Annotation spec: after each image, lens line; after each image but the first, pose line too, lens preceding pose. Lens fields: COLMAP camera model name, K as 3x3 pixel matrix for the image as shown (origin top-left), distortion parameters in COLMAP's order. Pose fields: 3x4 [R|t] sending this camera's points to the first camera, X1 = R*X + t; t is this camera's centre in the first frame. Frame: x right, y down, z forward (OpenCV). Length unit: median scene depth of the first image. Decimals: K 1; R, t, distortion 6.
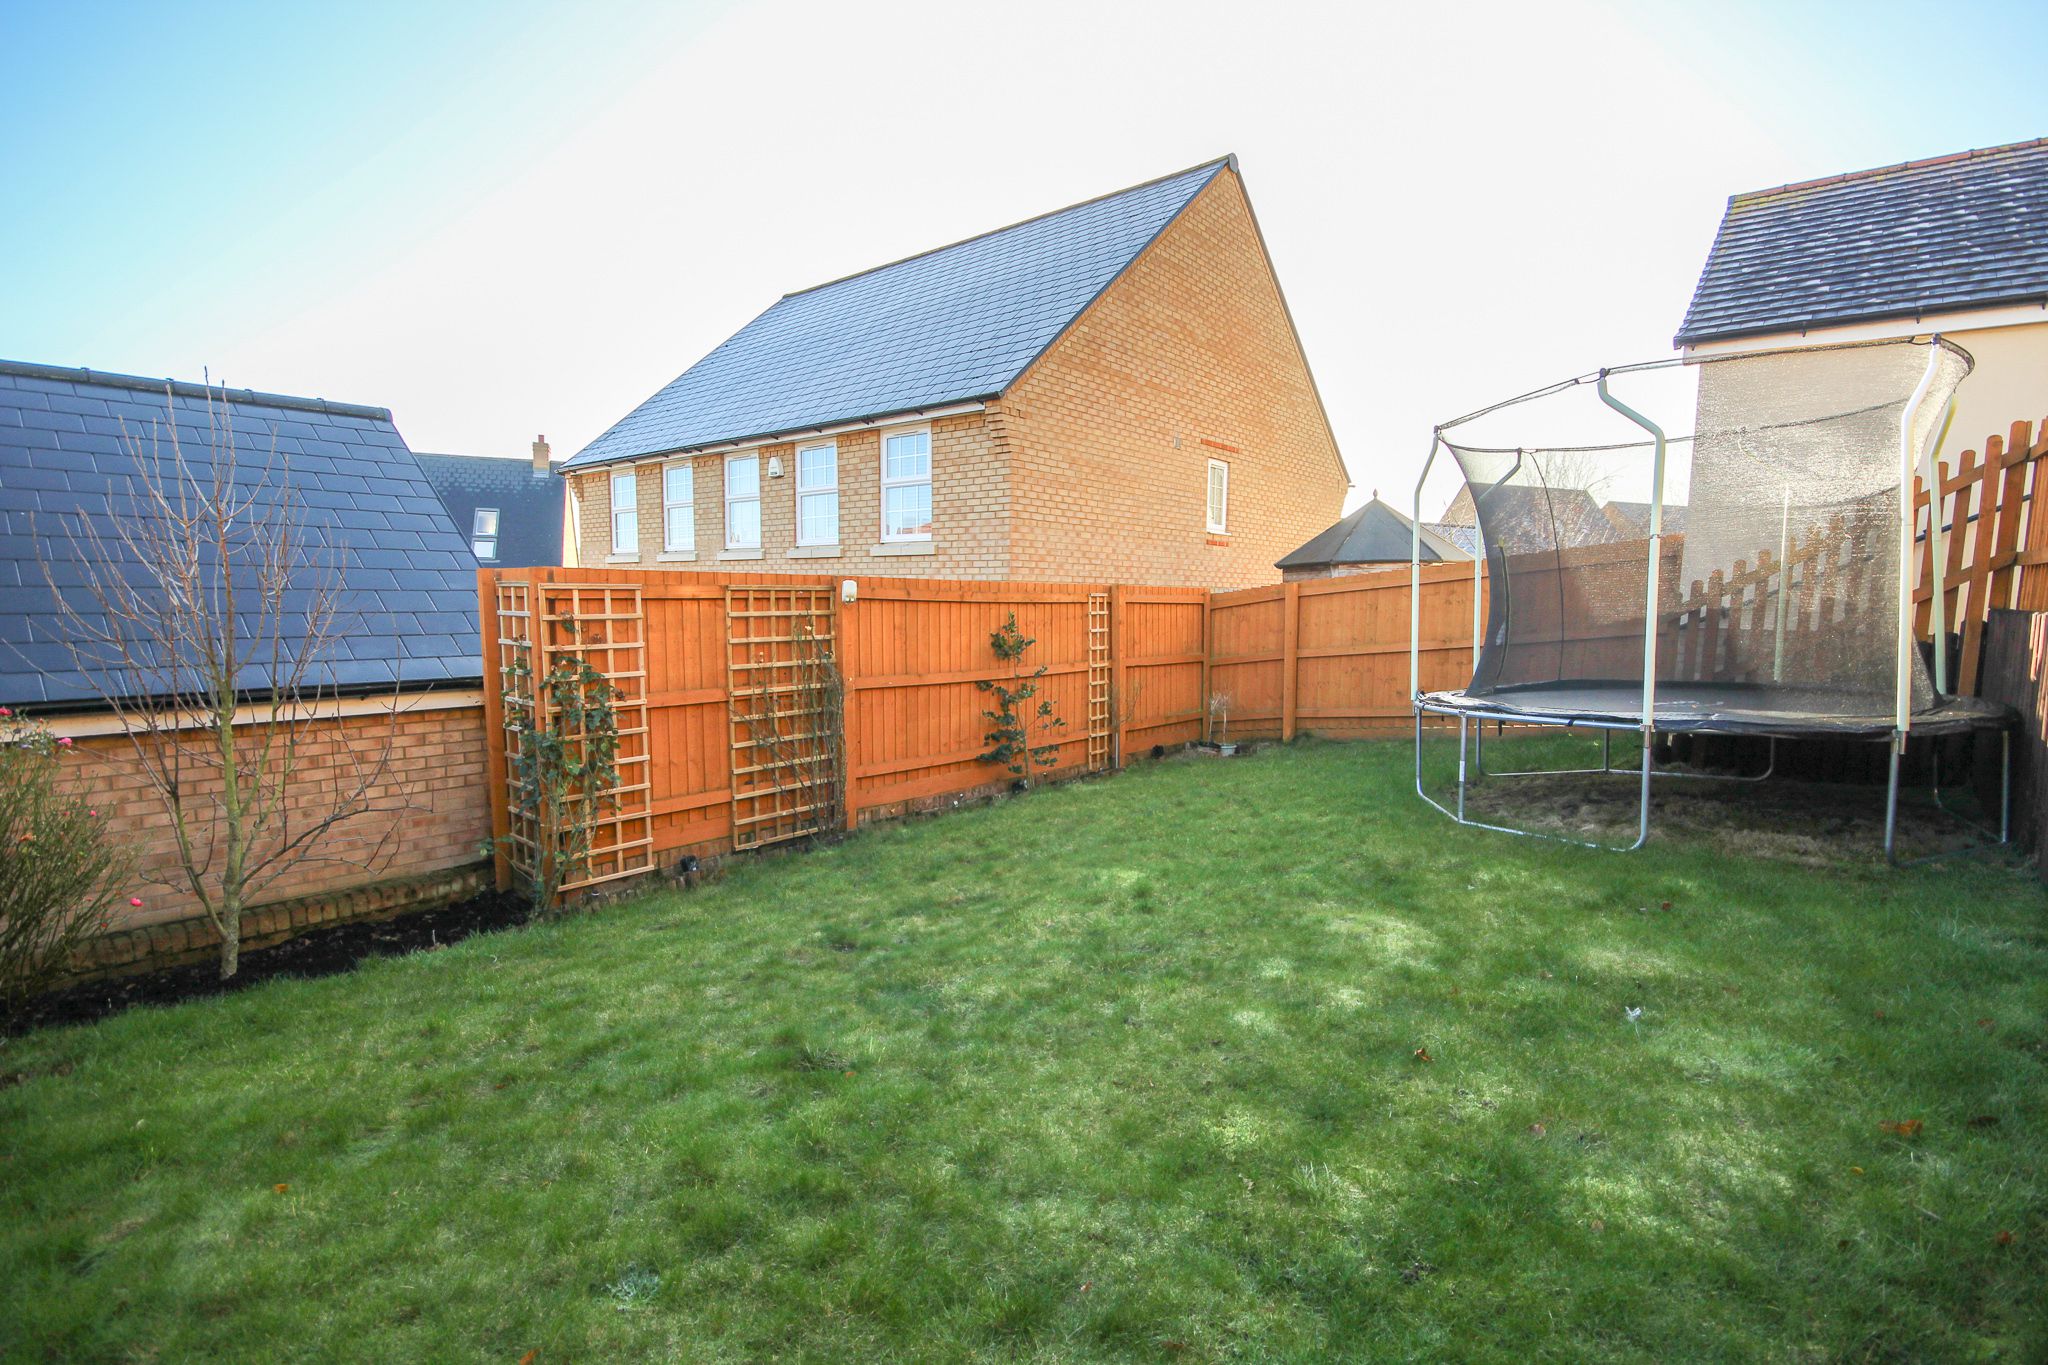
lens RADIAL K [[956.5, 0, 1024.0], [0, 956.5, 682.5], [0, 0, 1]] dist [0.028200, 0.000162]
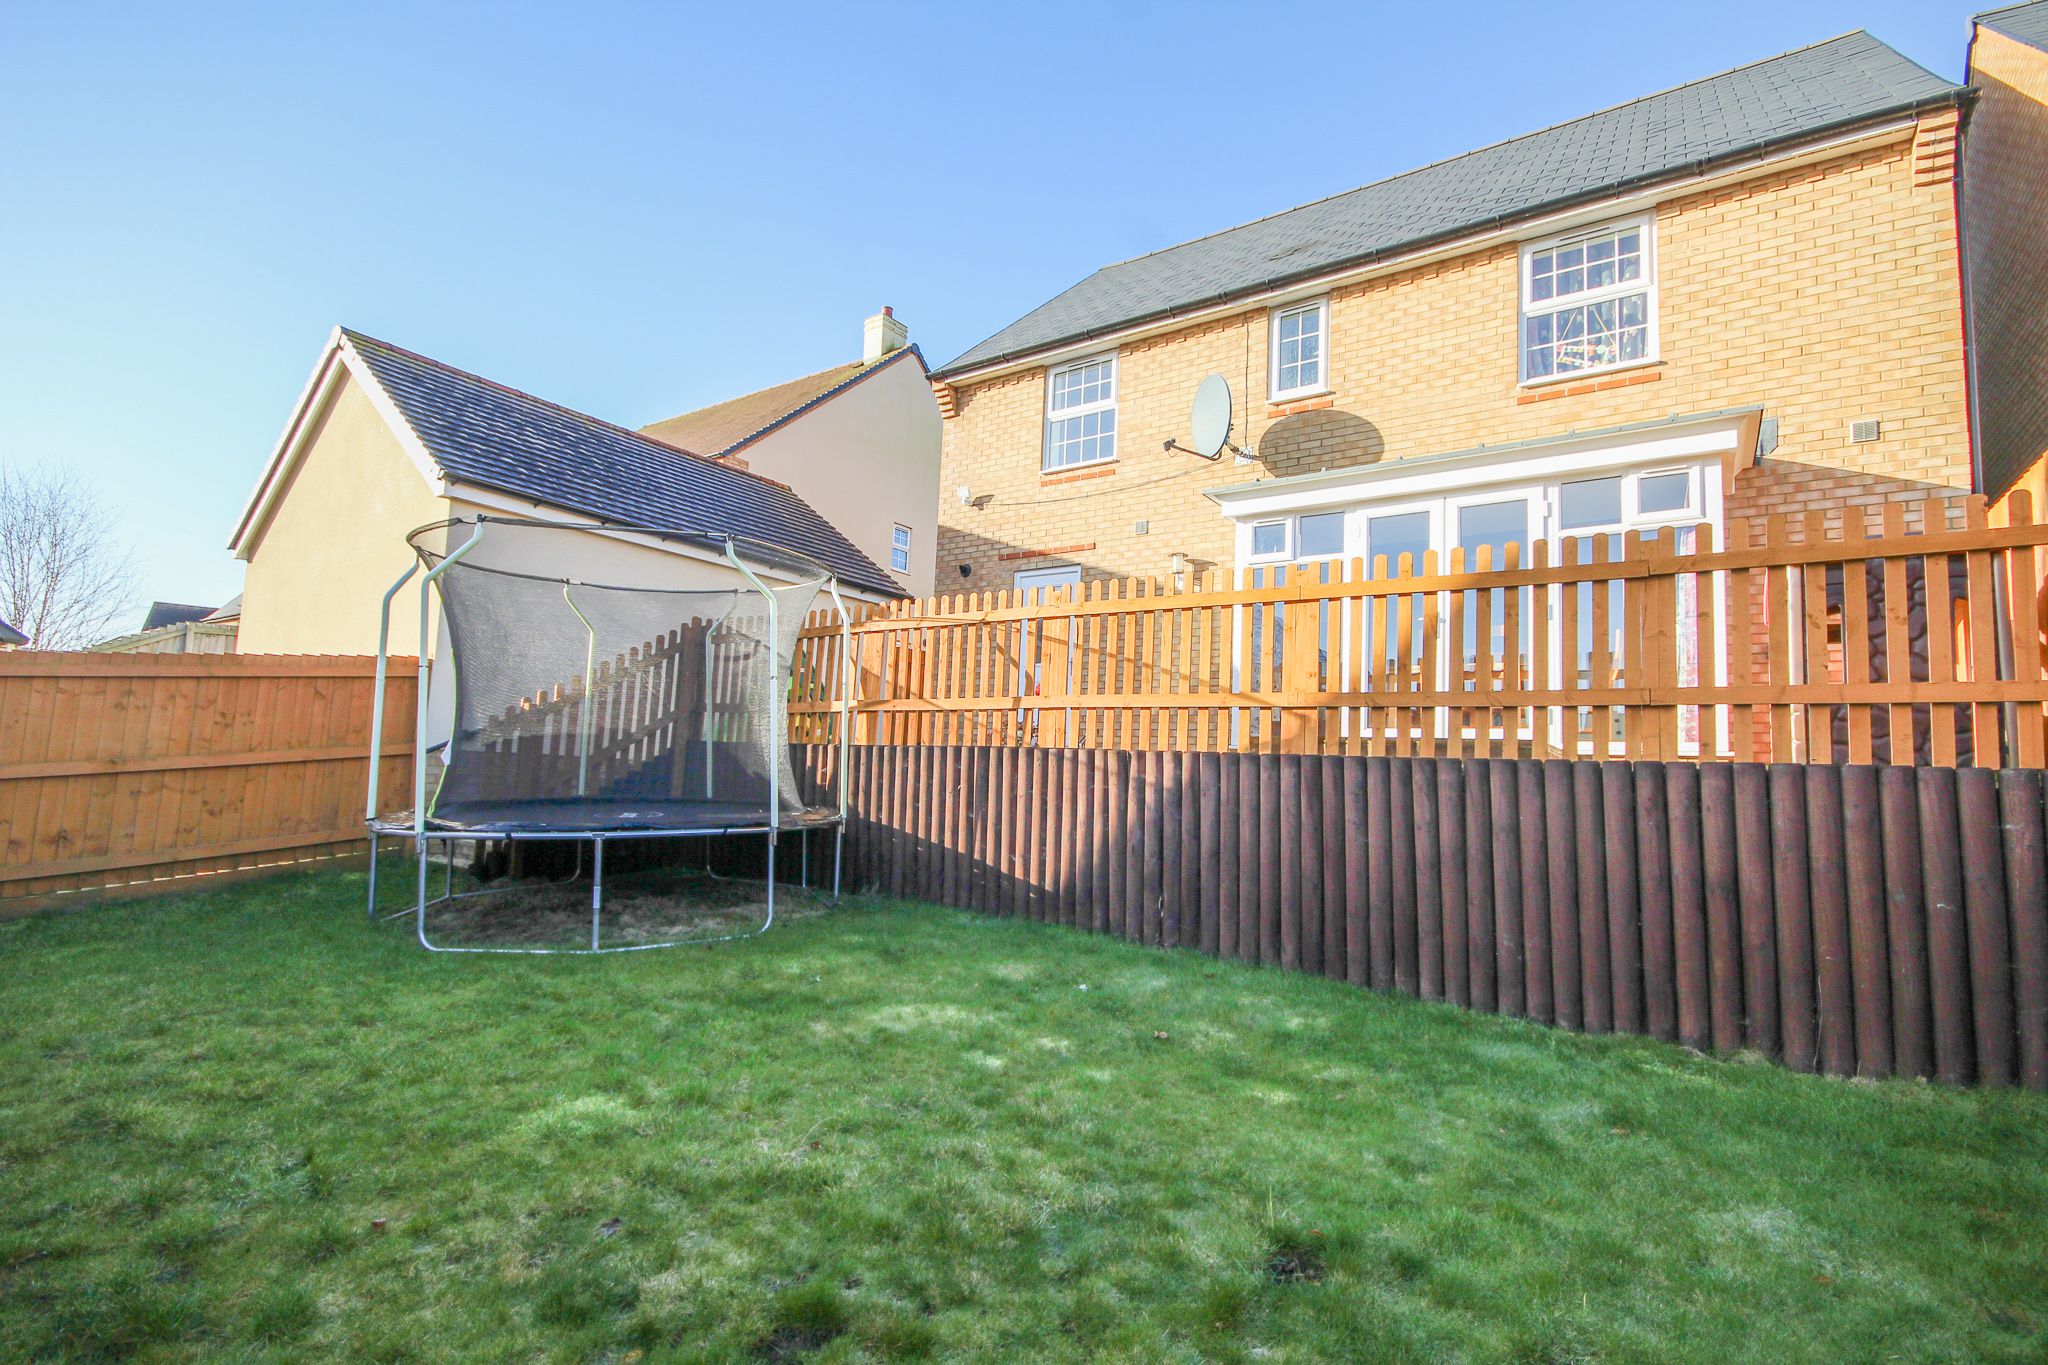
lens RADIAL K [[943.8, 0, 1024.0], [0, 943.8, 682.5], [0, 0, 1]] dist [0.000469, -0.000032]
pose [[-0.110812, 0.093770, 0.989408, -0.863339], [0.039452, 0.995169, -0.089898, -0.031754], [-0.993058, 0.029073, -0.113976, 1.087862]]
